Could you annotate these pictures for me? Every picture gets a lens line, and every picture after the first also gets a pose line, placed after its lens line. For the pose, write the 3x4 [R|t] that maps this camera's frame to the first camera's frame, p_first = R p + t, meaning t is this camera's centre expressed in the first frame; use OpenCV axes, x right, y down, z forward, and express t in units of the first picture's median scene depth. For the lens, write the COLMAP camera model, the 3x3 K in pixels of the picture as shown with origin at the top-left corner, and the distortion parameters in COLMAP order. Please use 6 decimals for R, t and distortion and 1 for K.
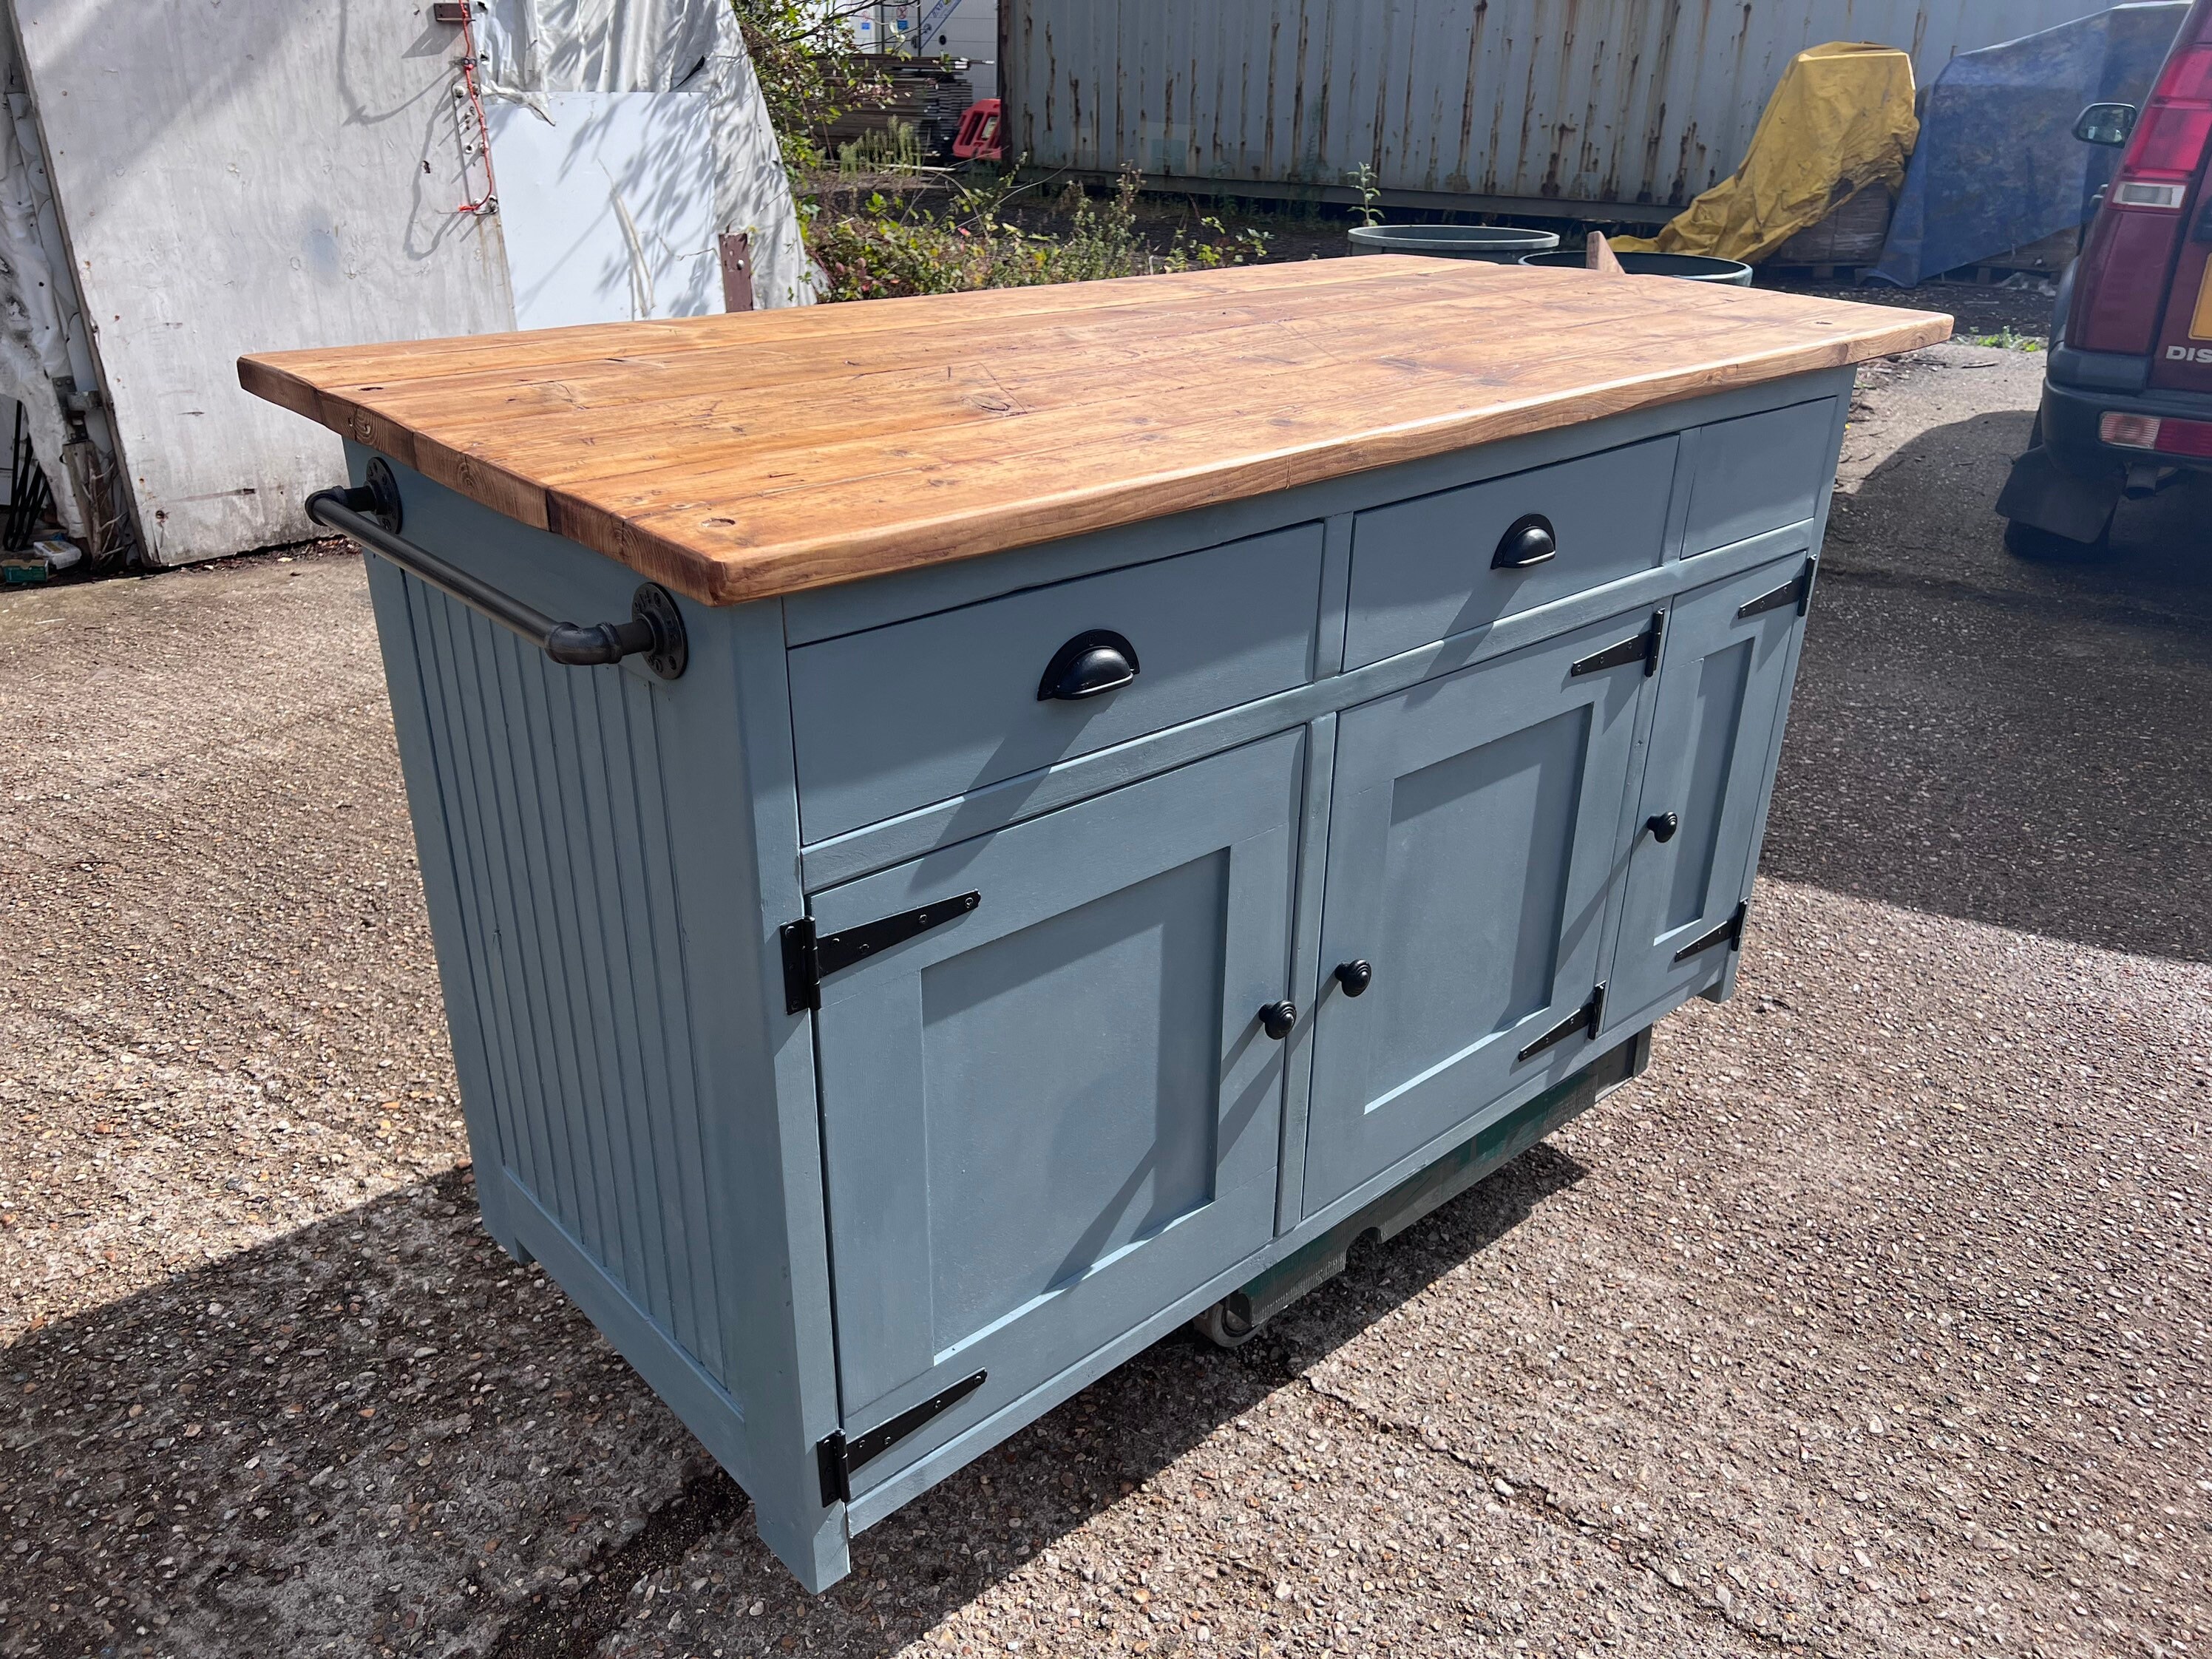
lens RADIAL K [[1695.8, 0, 1116.4], [0, 1695.8, 829.8], [0, 0, 1]] dist [0.057030, -0.067523]
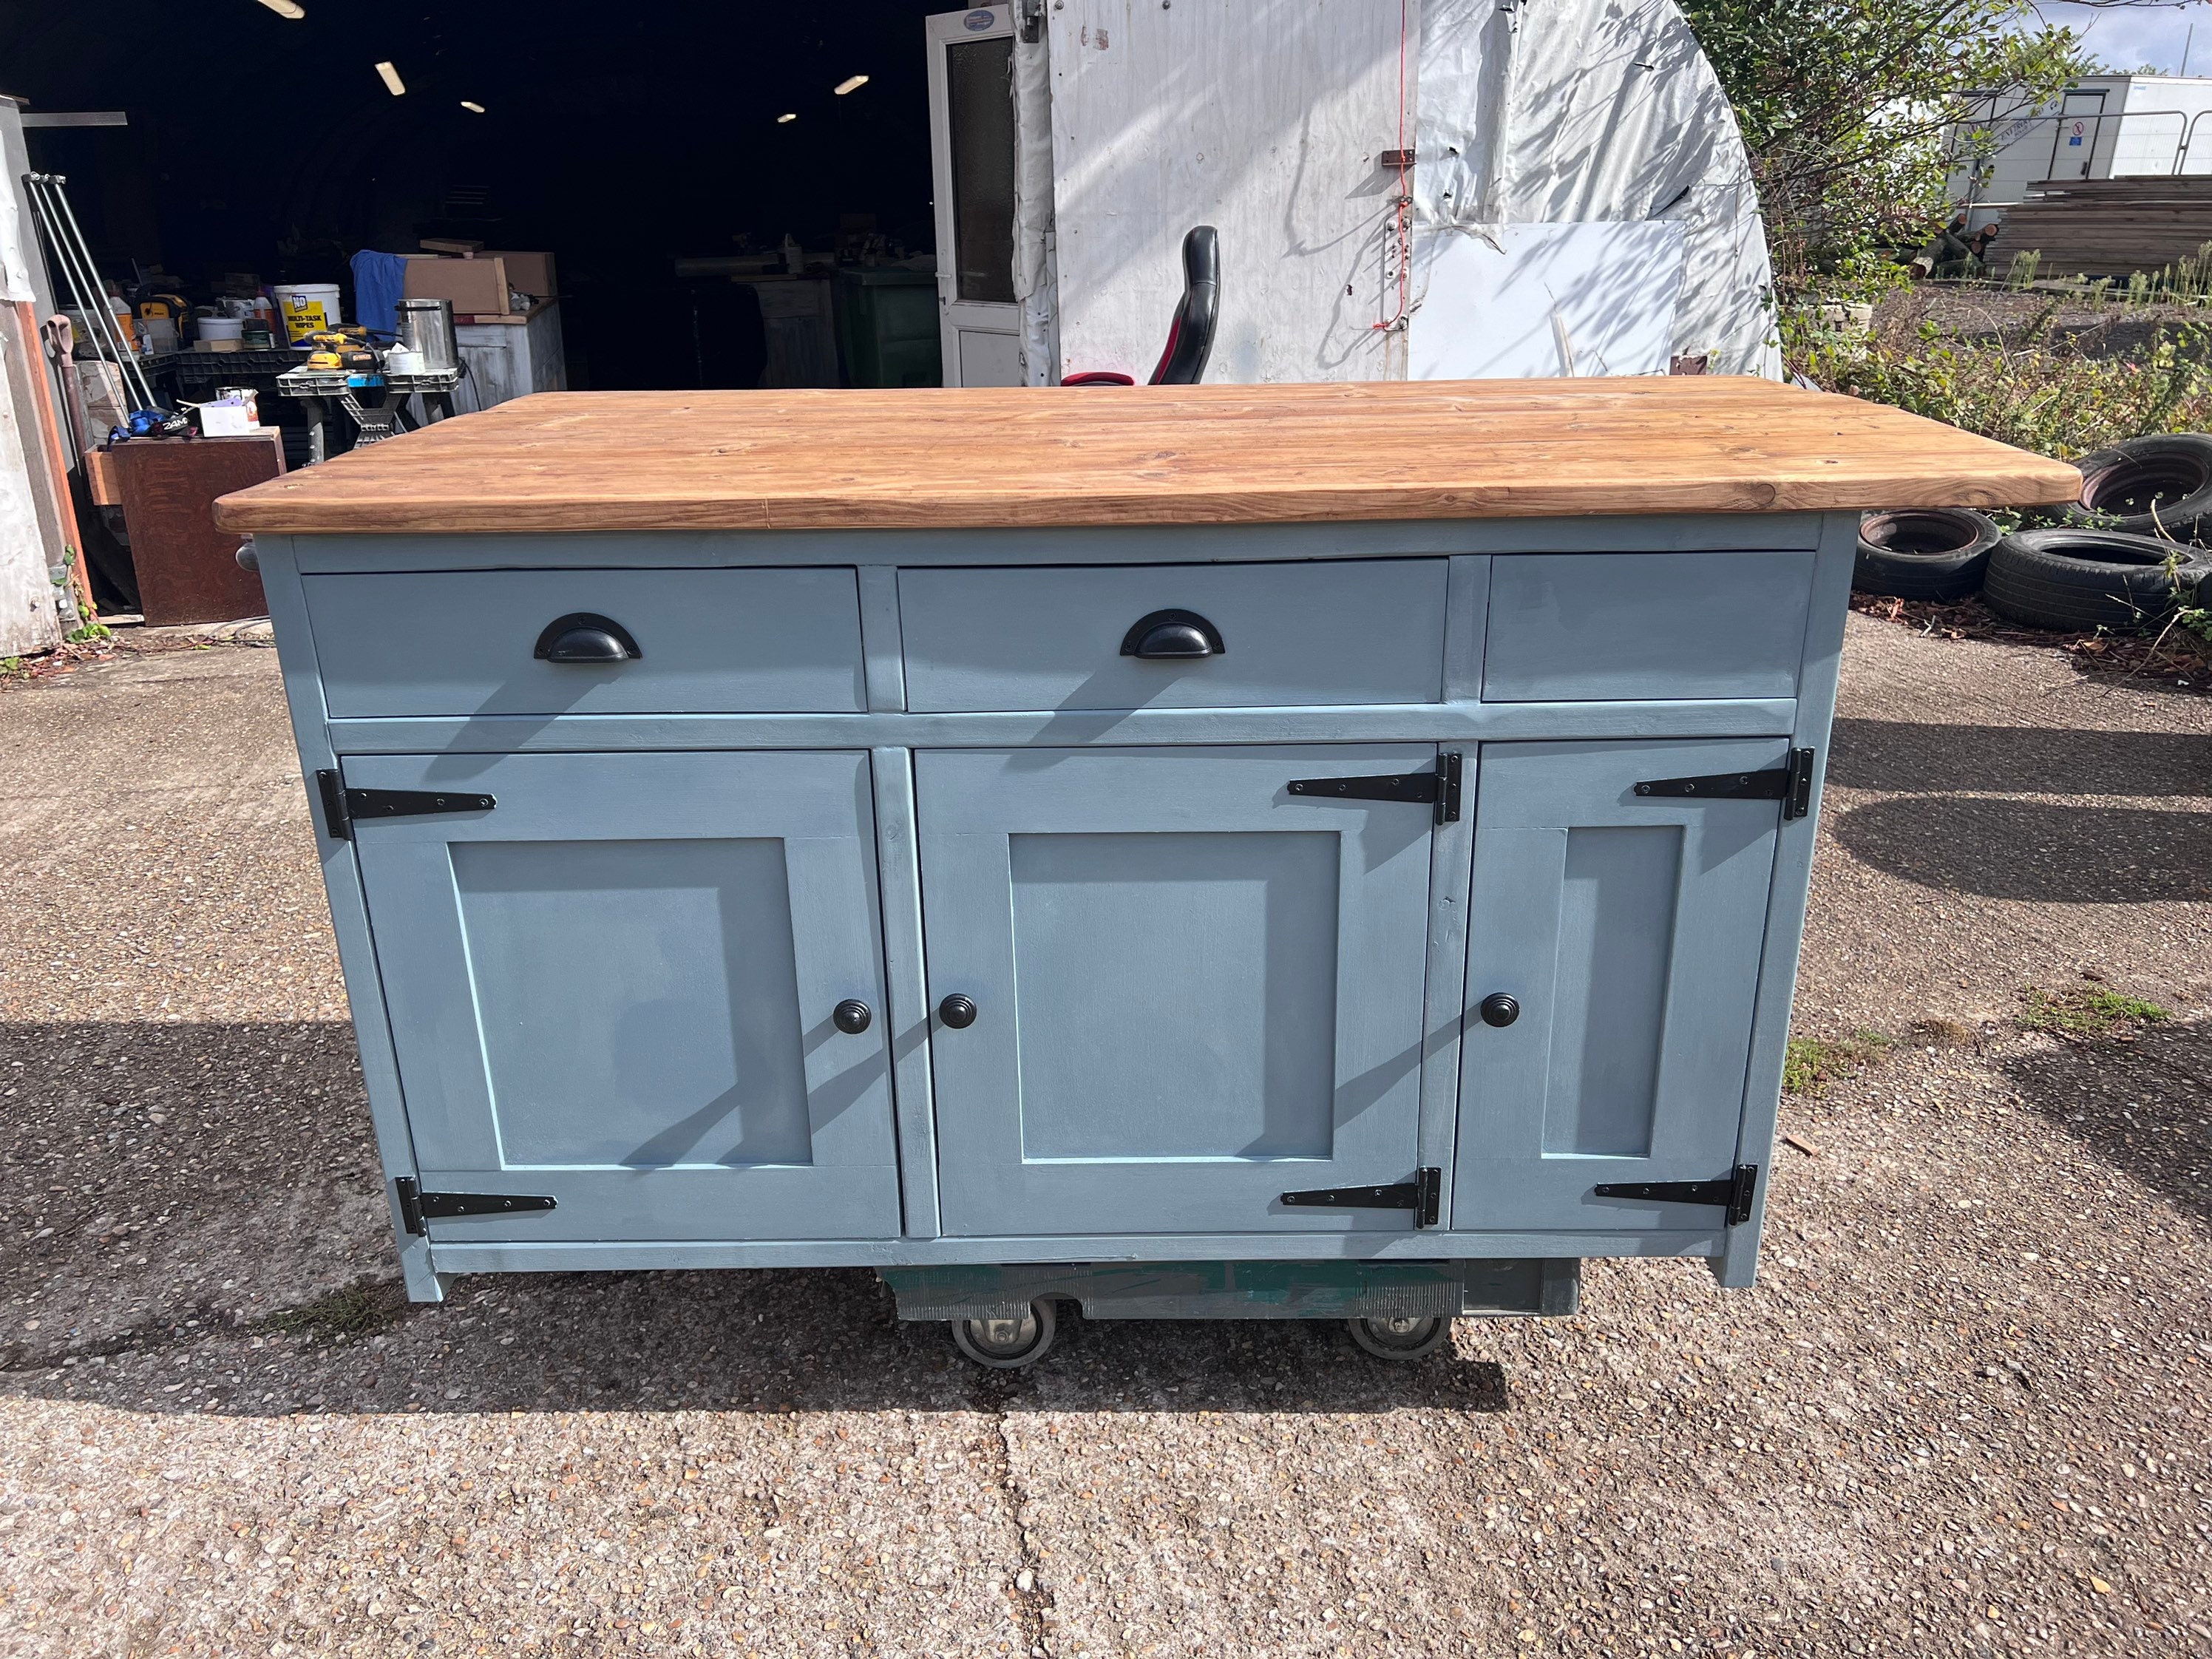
lens RADIAL K [[1681.4, 0, 1093.5], [0, 1681.4, 816.3], [0, 0, 1]] dist [0.061154, -0.068740]
pose [[0.725577, 0.210211, -0.655247, 0.749225], [-0.258391, 0.965750, 0.023698, -0.066972], [0.637786, 0.152115, 0.755043, 0.209363]]
